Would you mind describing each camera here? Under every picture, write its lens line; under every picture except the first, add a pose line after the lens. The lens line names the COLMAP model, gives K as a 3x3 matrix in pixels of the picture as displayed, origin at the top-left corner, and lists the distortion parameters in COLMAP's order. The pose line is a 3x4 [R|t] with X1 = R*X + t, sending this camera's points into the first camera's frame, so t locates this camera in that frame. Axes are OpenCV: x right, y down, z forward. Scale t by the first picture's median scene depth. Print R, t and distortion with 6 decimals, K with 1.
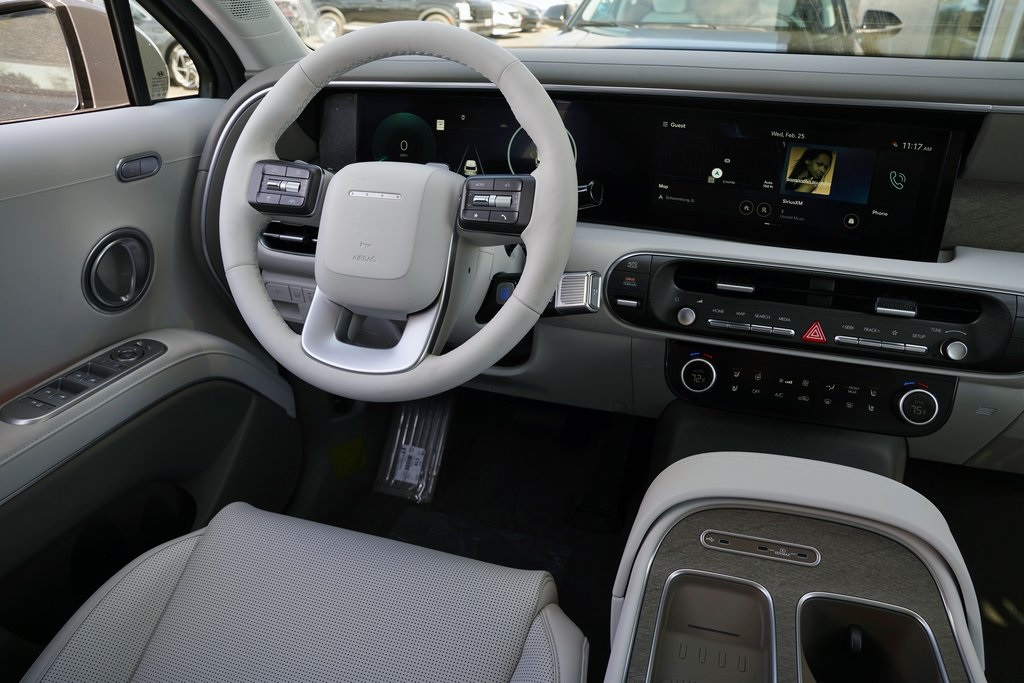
lens RADIAL K [[688.2, 0, 516.8], [0, 688.2, 338.3], [0, 0, 1]] dist [-0.104683, 0.054577]
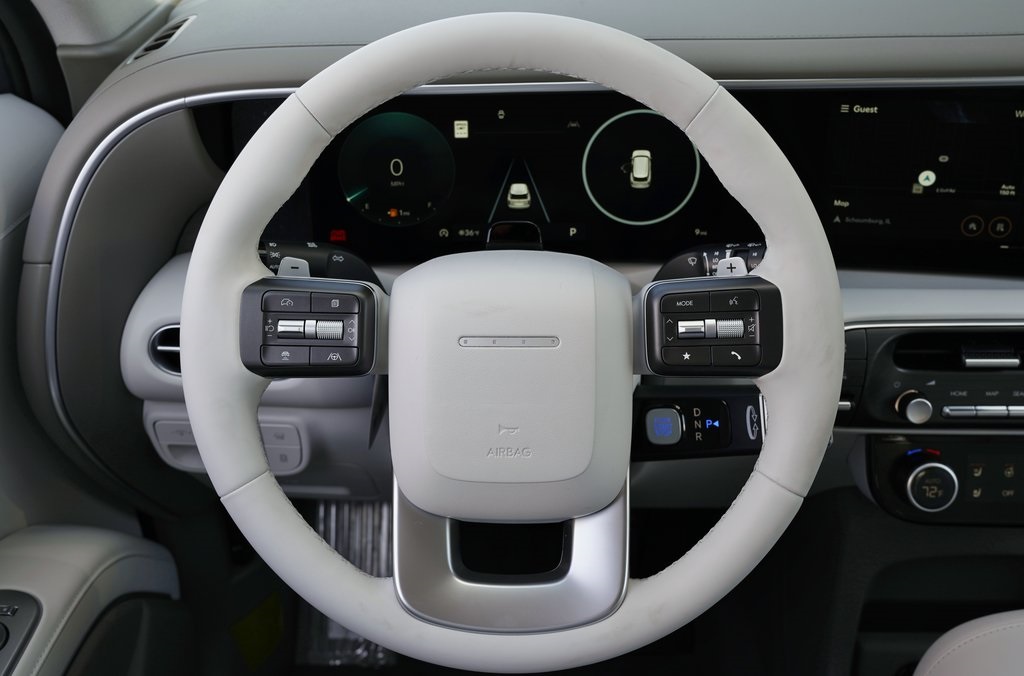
lens RADIAL K [[1040.0, 0, 510.8], [0, 1040.0, 336.2], [0, 0, 1]] dist [0.023050, 0.000000]
pose [[0.960104, -0.158089, 0.230670, -0.366200], [0.134011, 0.984090, 0.116657, -0.282632], [-0.245442, -0.081091, 0.966014, 0.126420]]
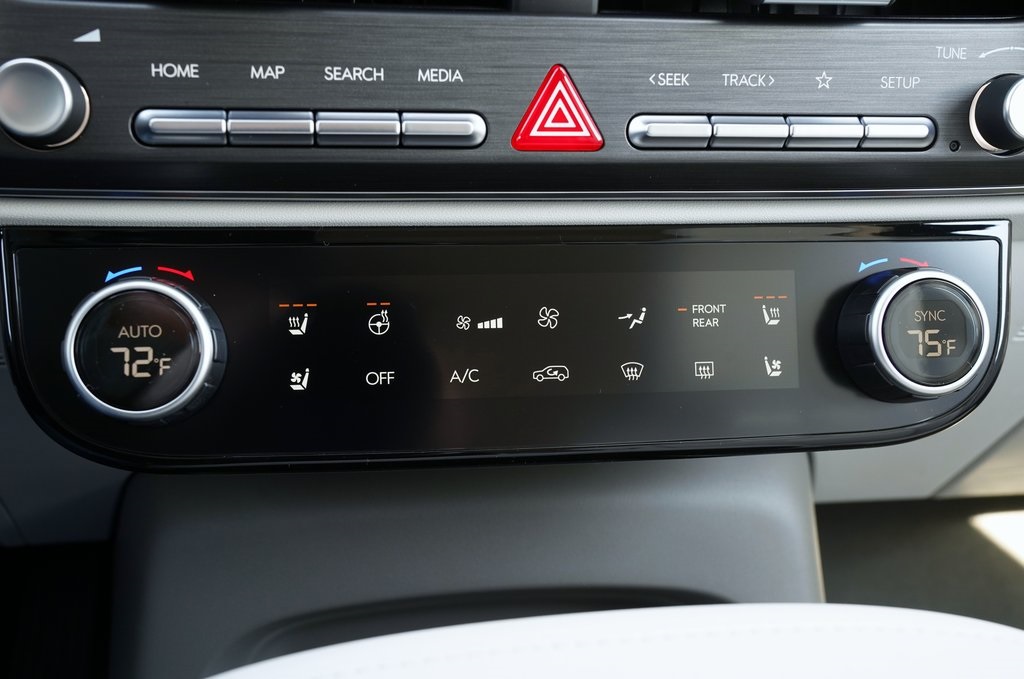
lens RADIAL K [[1179.5, 0, 516.2], [0, 1179.5, 344.7], [0, 0, 1]] dist [0.035594, 0.000000]
pose [[0.892024, -0.144727, 0.428191, 0.216127], [0.154625, 0.987903, 0.011787, 0.072056], [-0.424717, 0.055695, 0.903612, 0.593951]]
